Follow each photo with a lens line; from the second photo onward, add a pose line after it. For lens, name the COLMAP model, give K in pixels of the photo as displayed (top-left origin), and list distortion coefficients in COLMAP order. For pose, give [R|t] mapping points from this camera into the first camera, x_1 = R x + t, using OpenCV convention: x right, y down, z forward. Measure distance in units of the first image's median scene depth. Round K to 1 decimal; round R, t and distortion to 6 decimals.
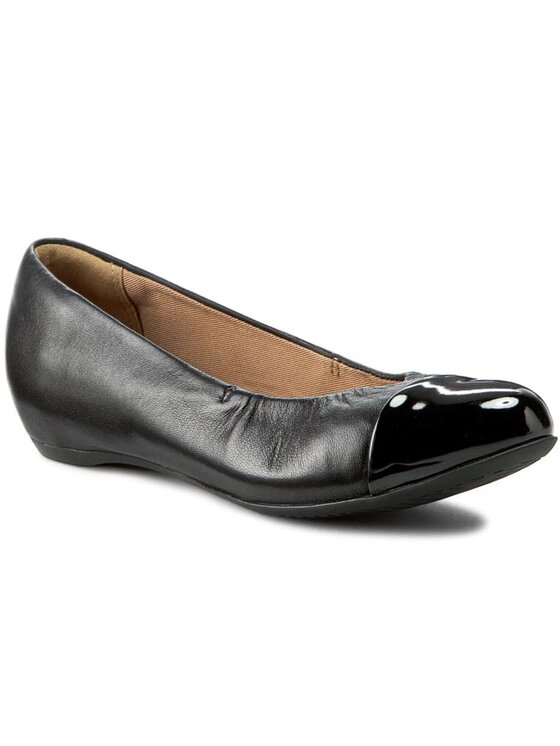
lens RADIAL K [[3542.7, 0, 275.7], [0, 3542.7, 371.1], [0, 0, 1]] dist [0.877188, 0.000000]
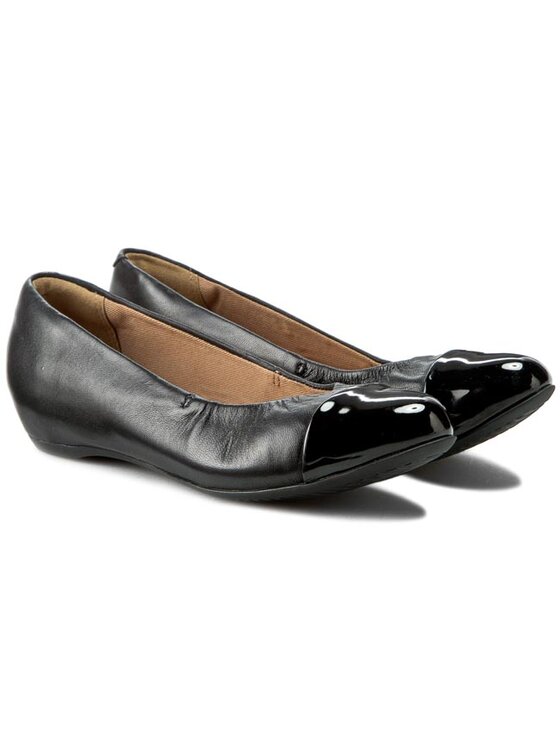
lens RADIAL K [[3542.7, 0, 284.3], [0, 3542.7, 374.9], [0, 0, 1]] dist [0.877188, 0.000000]
pose [[0.999989, 0.004152, -0.002303, 0.022276], [-0.004132, 0.999953, 0.008809, -0.013332], [0.002340, -0.008800, 0.999959, -0.230219]]
